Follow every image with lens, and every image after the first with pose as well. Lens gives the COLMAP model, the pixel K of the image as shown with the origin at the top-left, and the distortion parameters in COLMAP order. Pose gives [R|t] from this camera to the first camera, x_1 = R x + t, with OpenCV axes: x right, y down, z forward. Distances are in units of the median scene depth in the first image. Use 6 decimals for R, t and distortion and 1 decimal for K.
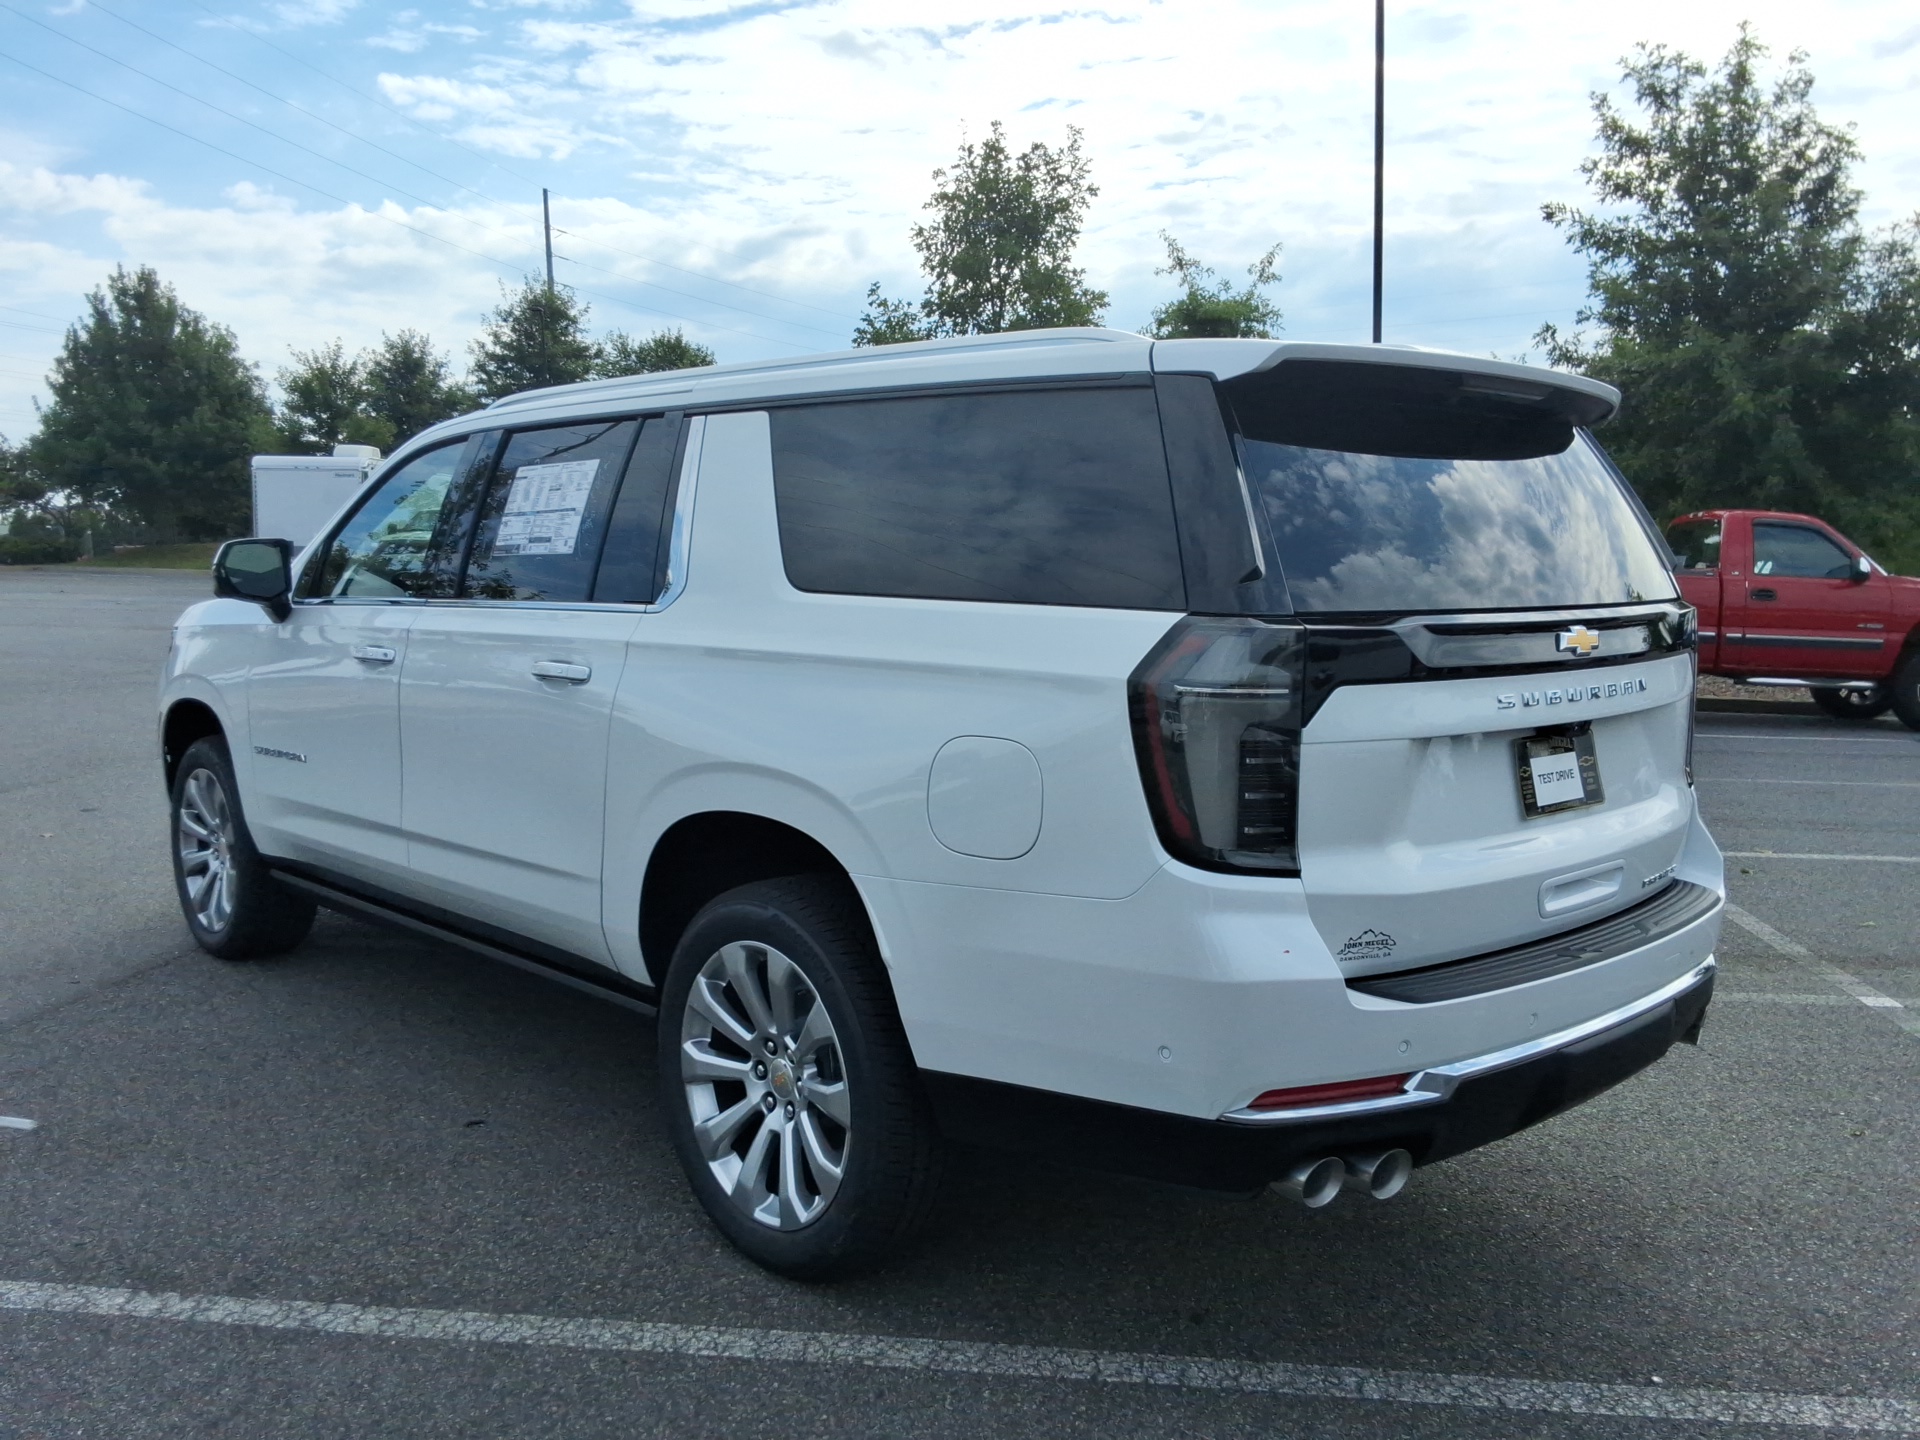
lens RADIAL K [[1541.5, 0, 967.0], [0, 1541.5, 723.8], [0, 0, 1]] dist [0.123511, -0.195691]
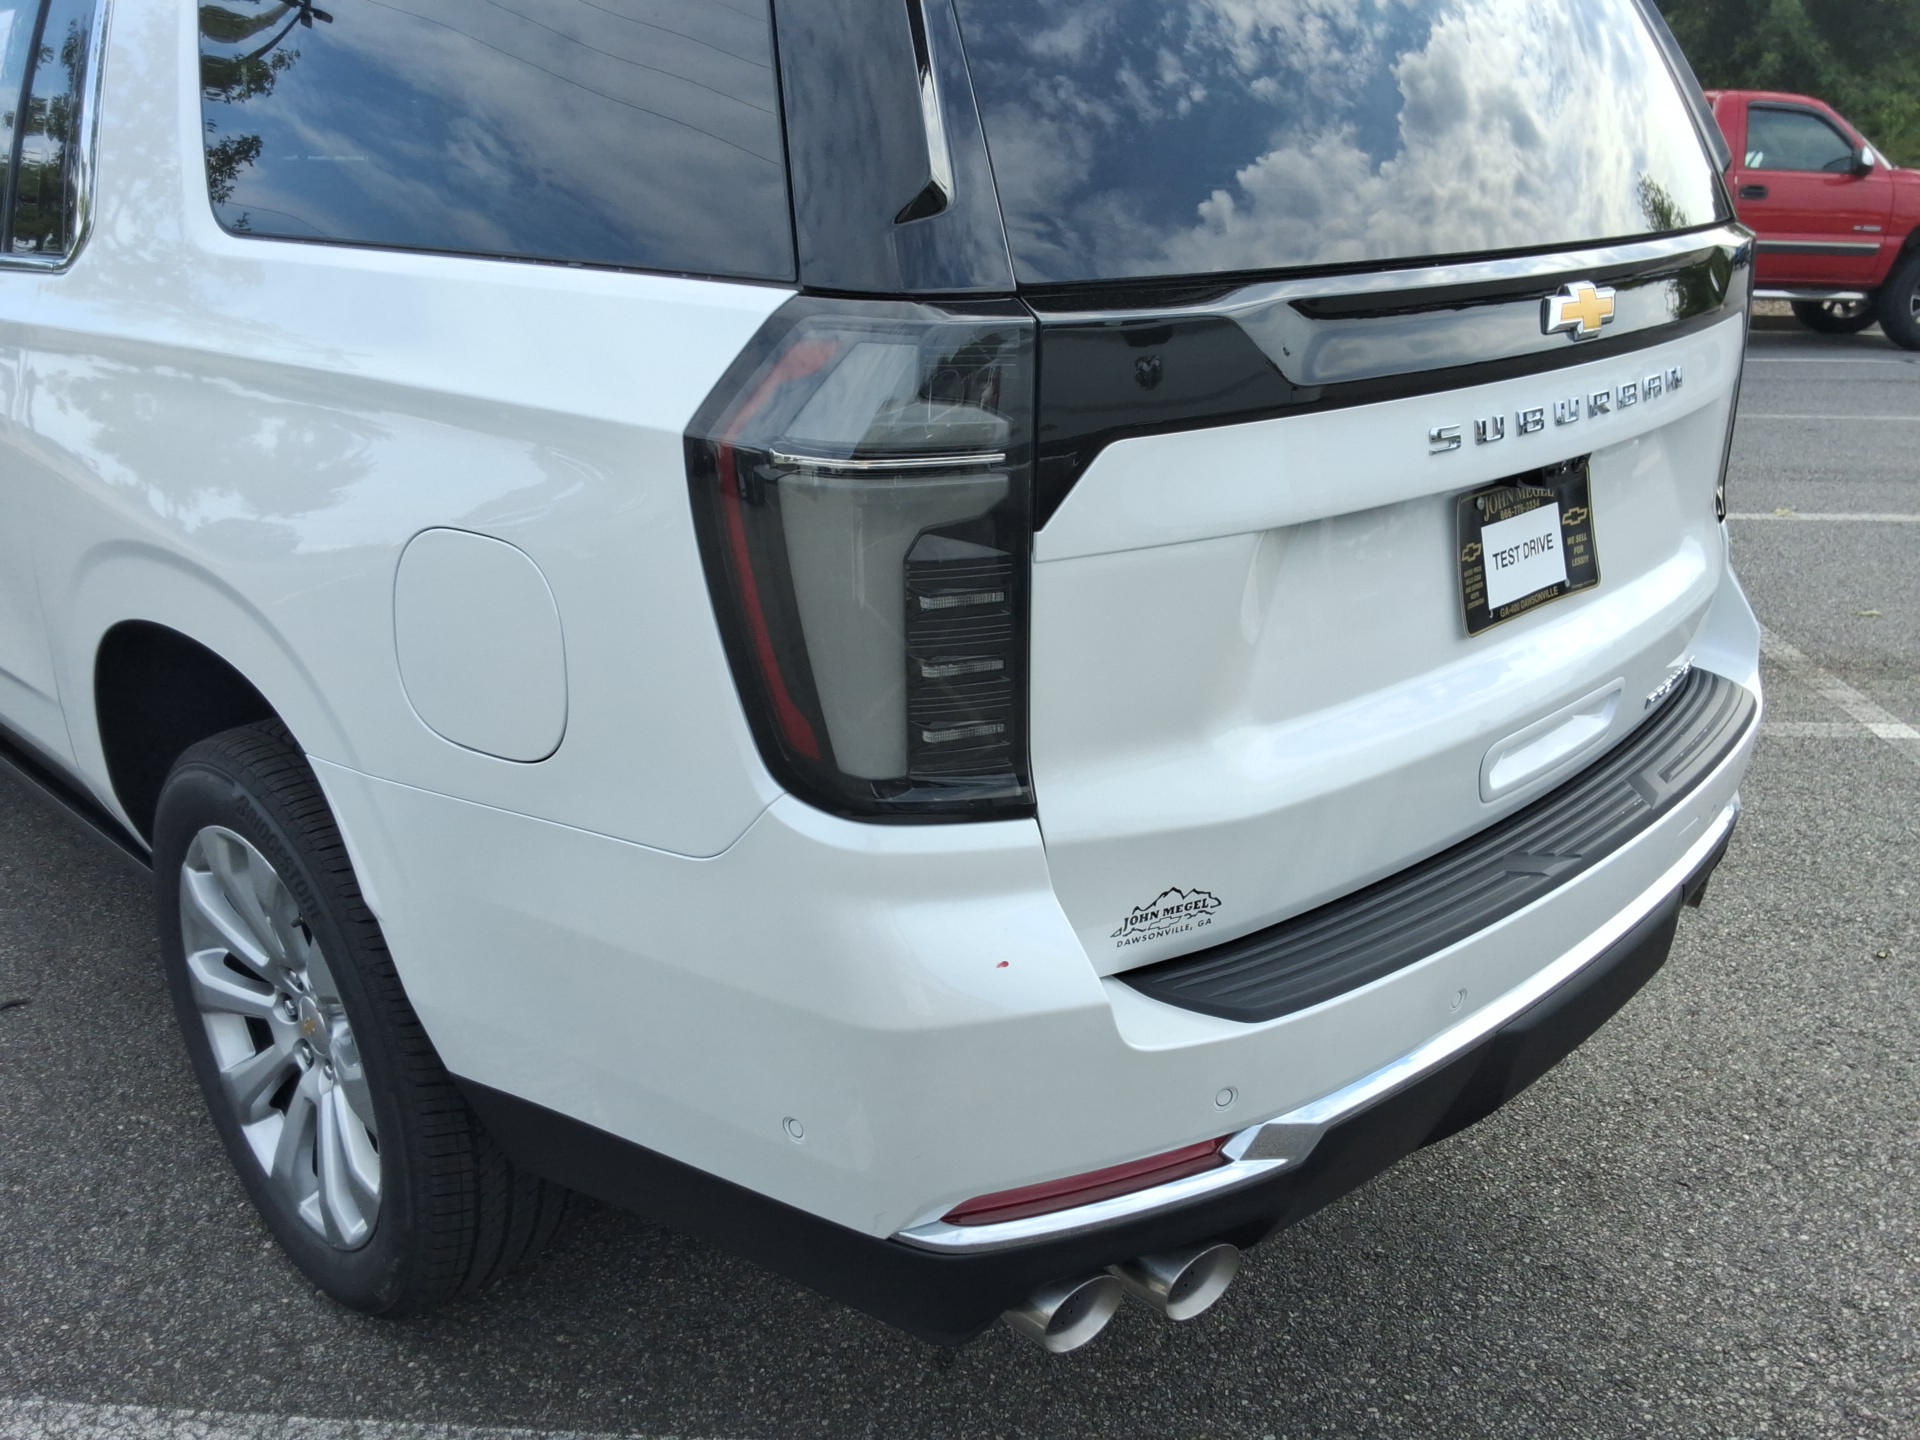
lens RADIAL K [[1541.5, 0, 967.0], [0, 1541.5, 723.8], [0, 0, 1]] dist [0.123511, -0.195691]
pose [[0.999130, -0.028767, 0.030195, 0.134566], [0.020832, 0.971479, 0.236209, -0.041429], [-0.036129, -0.235374, 0.971233, 0.382001]]
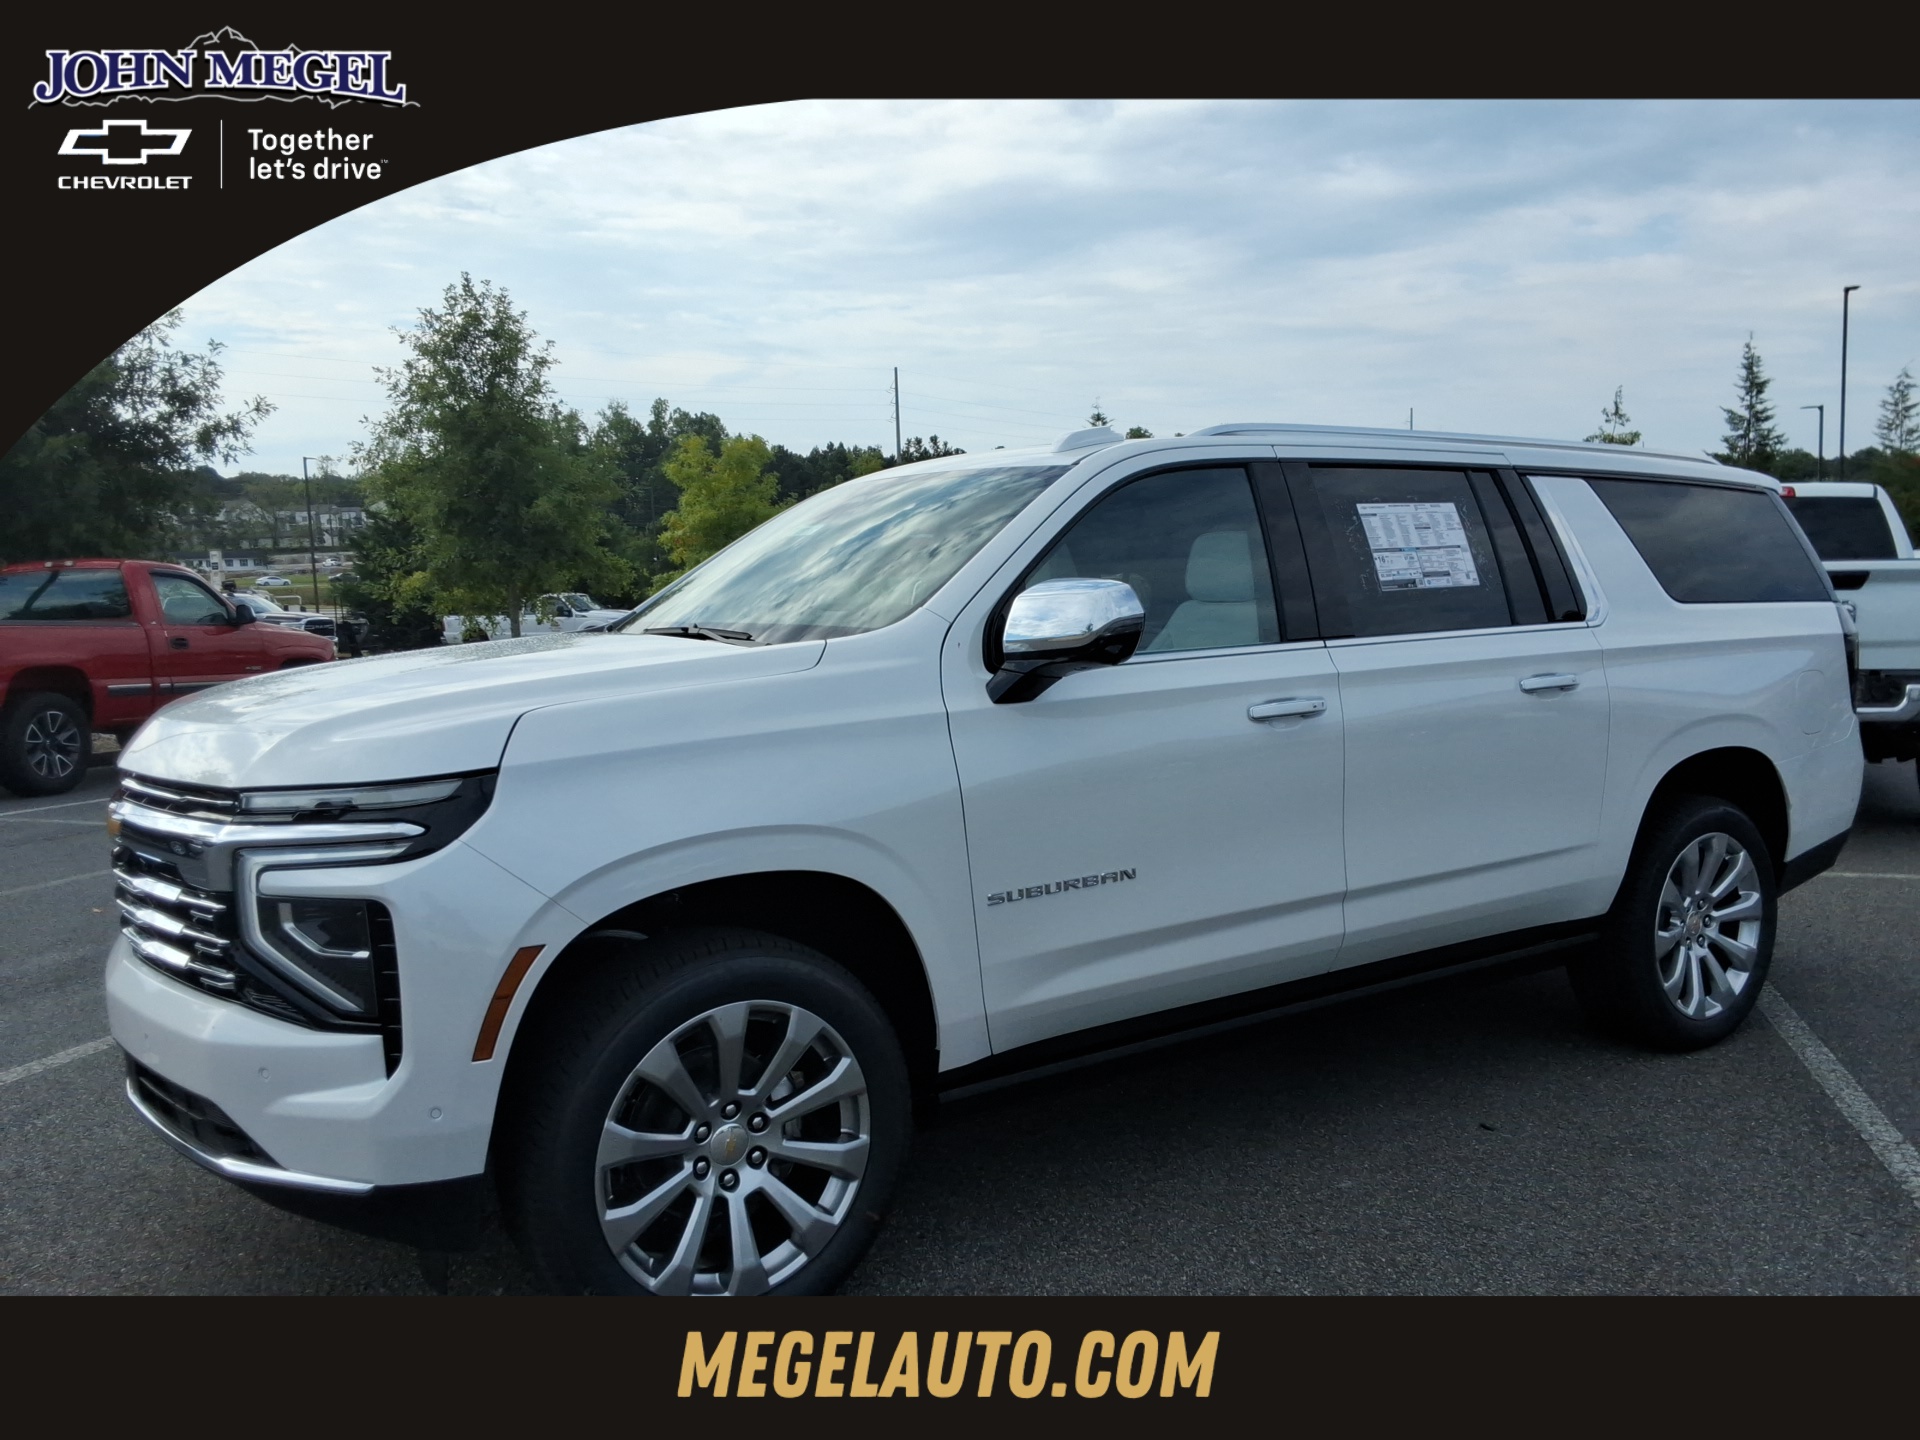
lens RADIAL K [[1532.6, 0, 969.8], [0, 1532.6, 725.9], [0, 0, 1]] dist [0.132284, -0.202817]
pose [[0.150597, -0.093722, 0.984143, -1.707126], [0.125720, 0.989229, 0.074968, -0.166136], [-0.980569, 0.112437, 0.160758, 1.420596]]
